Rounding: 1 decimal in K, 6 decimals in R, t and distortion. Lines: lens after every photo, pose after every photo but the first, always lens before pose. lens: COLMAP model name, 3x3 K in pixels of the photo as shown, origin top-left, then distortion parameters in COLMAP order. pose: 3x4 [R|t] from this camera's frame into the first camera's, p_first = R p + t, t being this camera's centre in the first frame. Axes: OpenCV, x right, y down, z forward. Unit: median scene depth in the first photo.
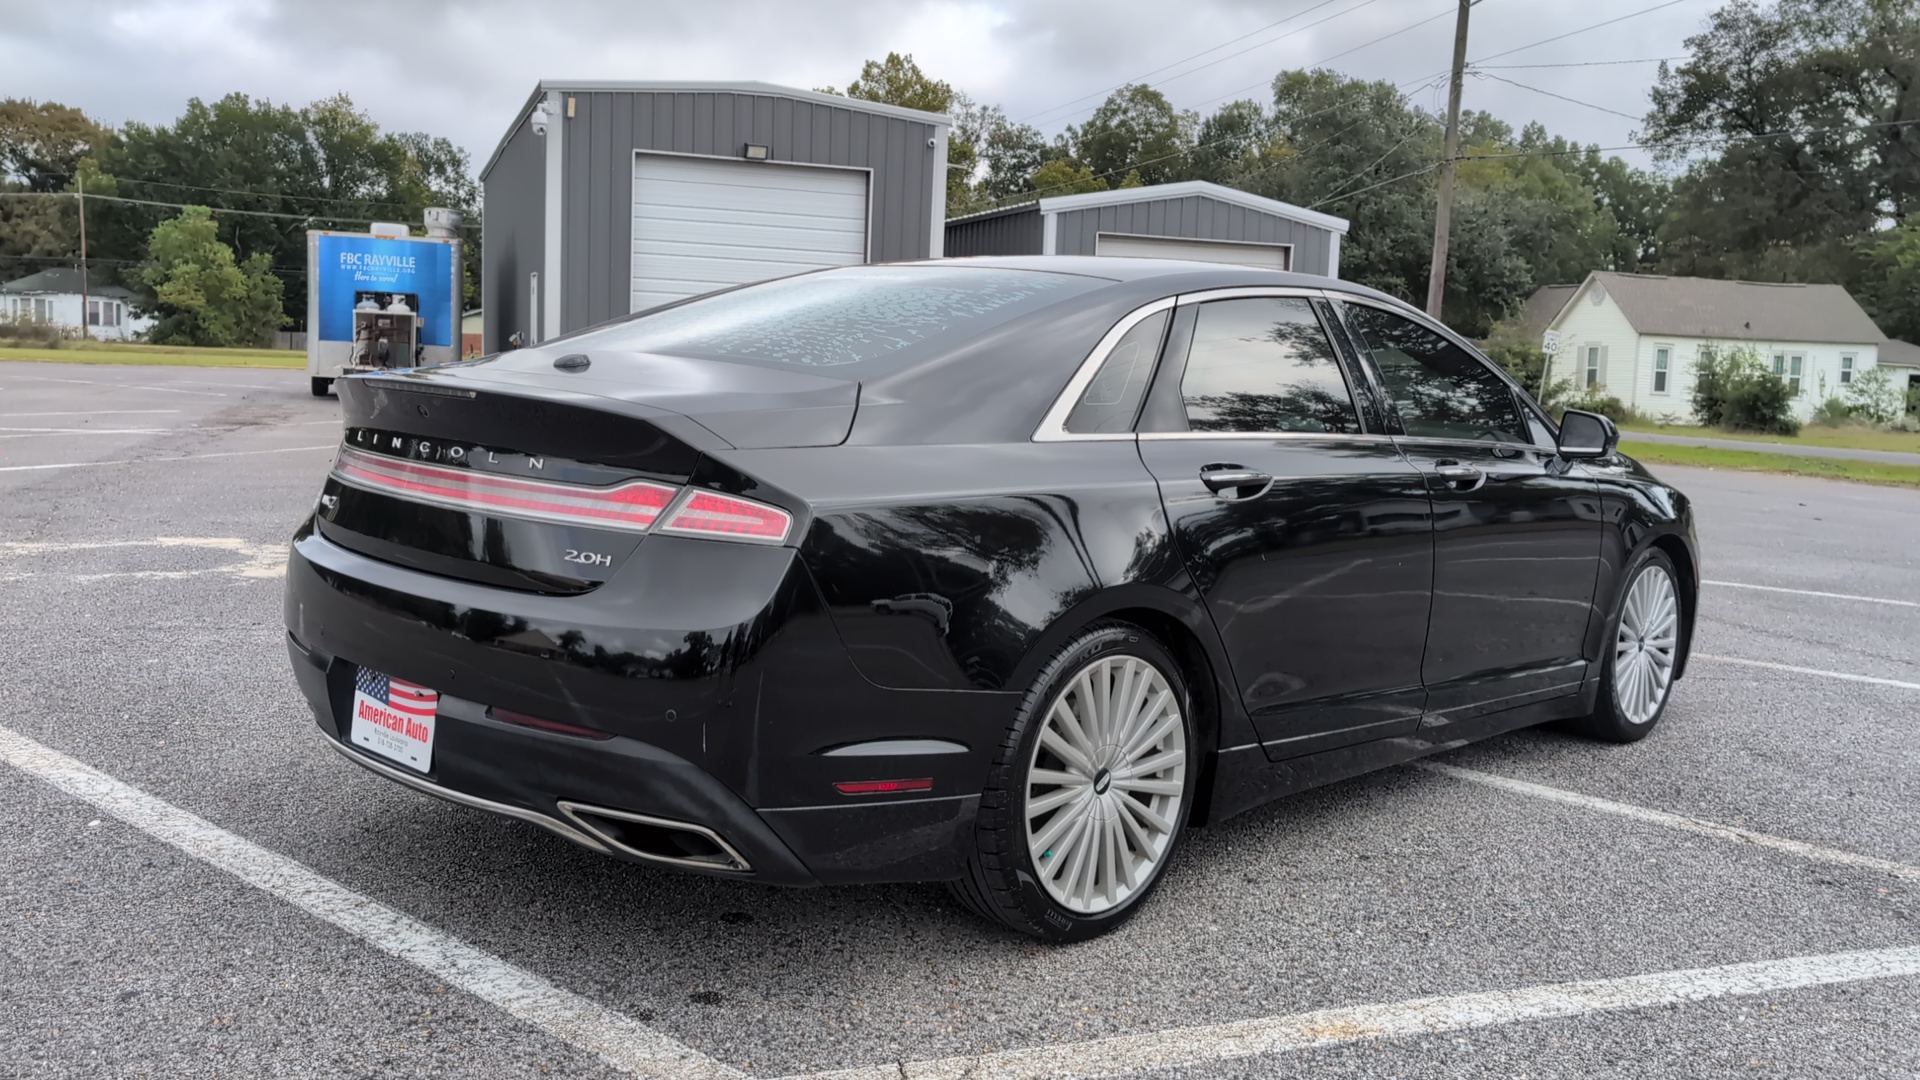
lens RADIAL K [[1602.3, 0, 970.0], [0, 1602.3, 550.2], [0, 0, 1]] dist [0.035682, -0.055174]
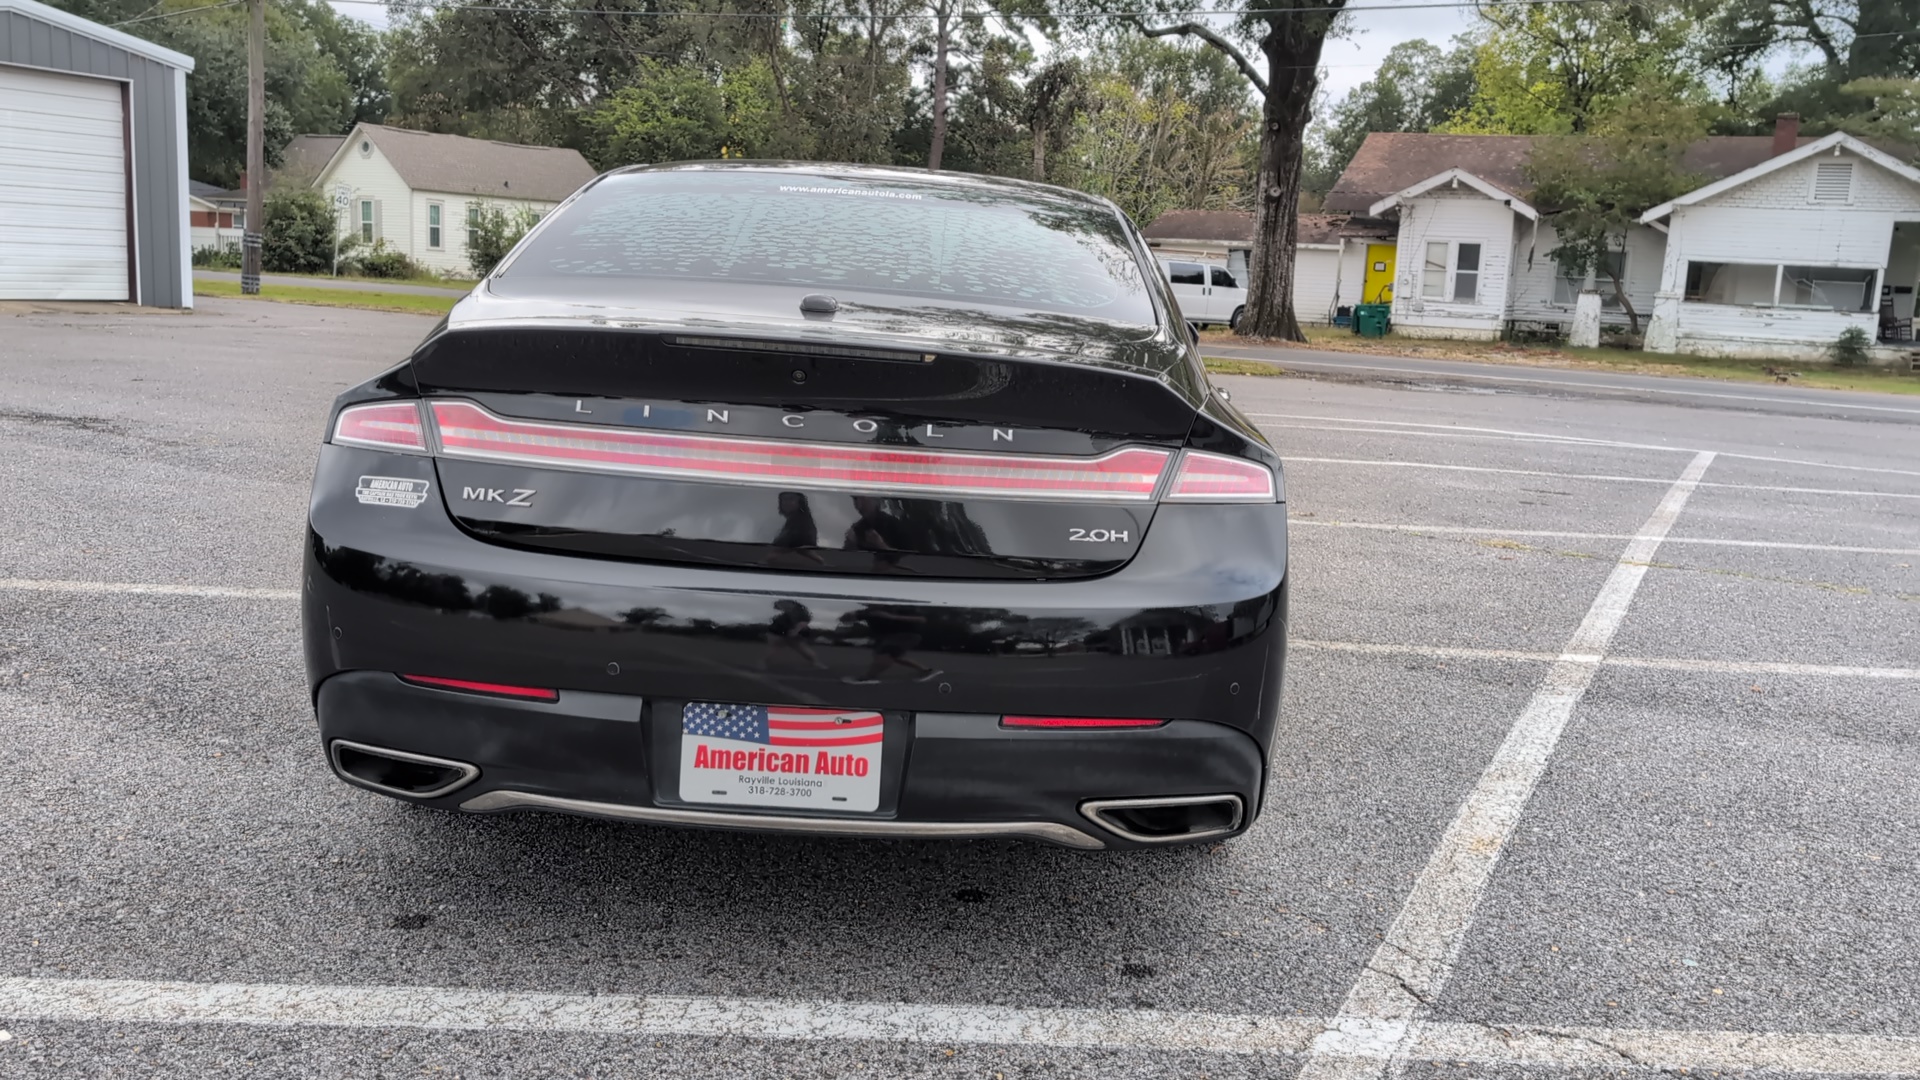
lens RADIAL K [[1602.3, 0, 957.0], [0, 1602.3, 525.2], [0, 0, 1]] dist [0.035682, -0.055174]
pose [[0.729441, -0.108149, 0.675440, -0.094342], [0.056244, 0.993562, 0.098346, -0.009853], [-0.681727, -0.033748, 0.730828, 0.040441]]
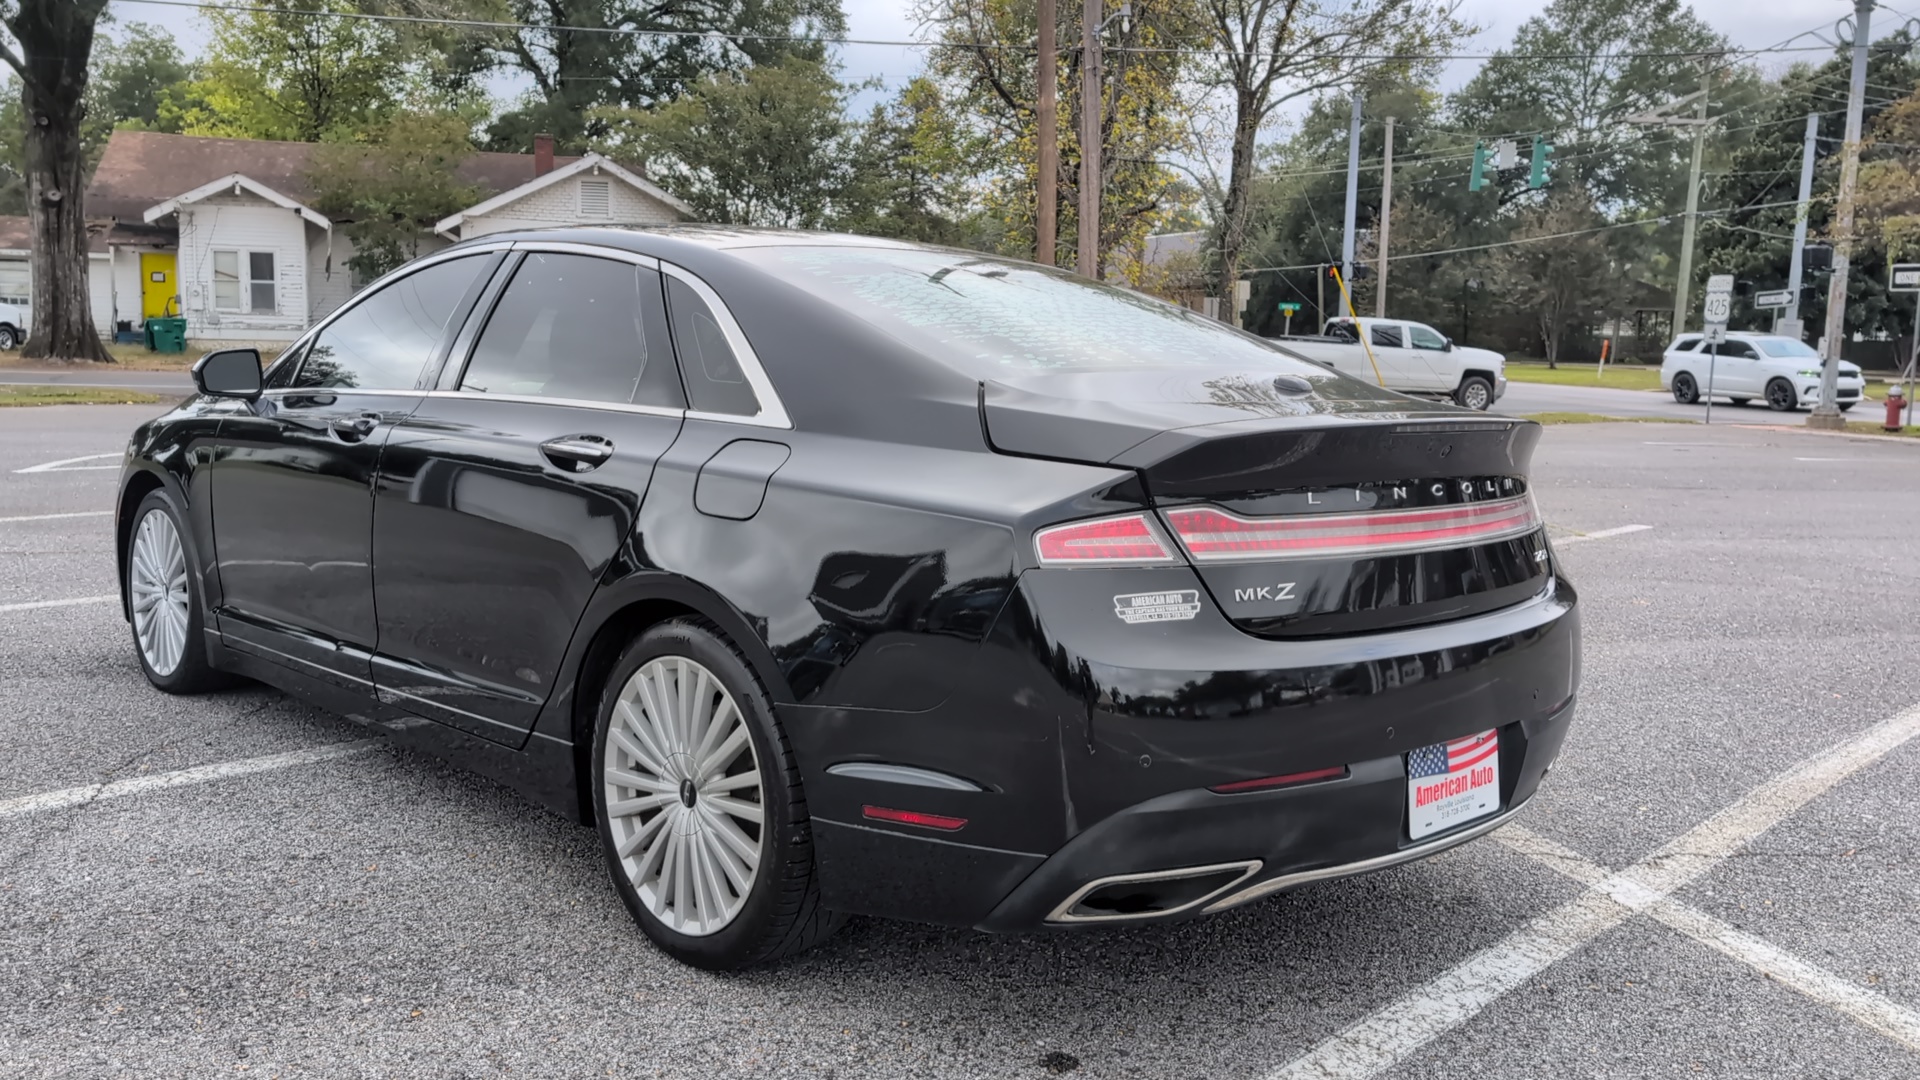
lens RADIAL K [[1602.3, 0, 945.3], [0, 1602.3, 541.0], [0, 0, 1]] dist [0.035682, -0.055174]
pose [[0.057949, -0.170060, 0.983728, -0.144840], [0.093041, 0.982016, 0.164283, -0.024342], [-0.993975, 0.082007, 0.072729, 0.138581]]
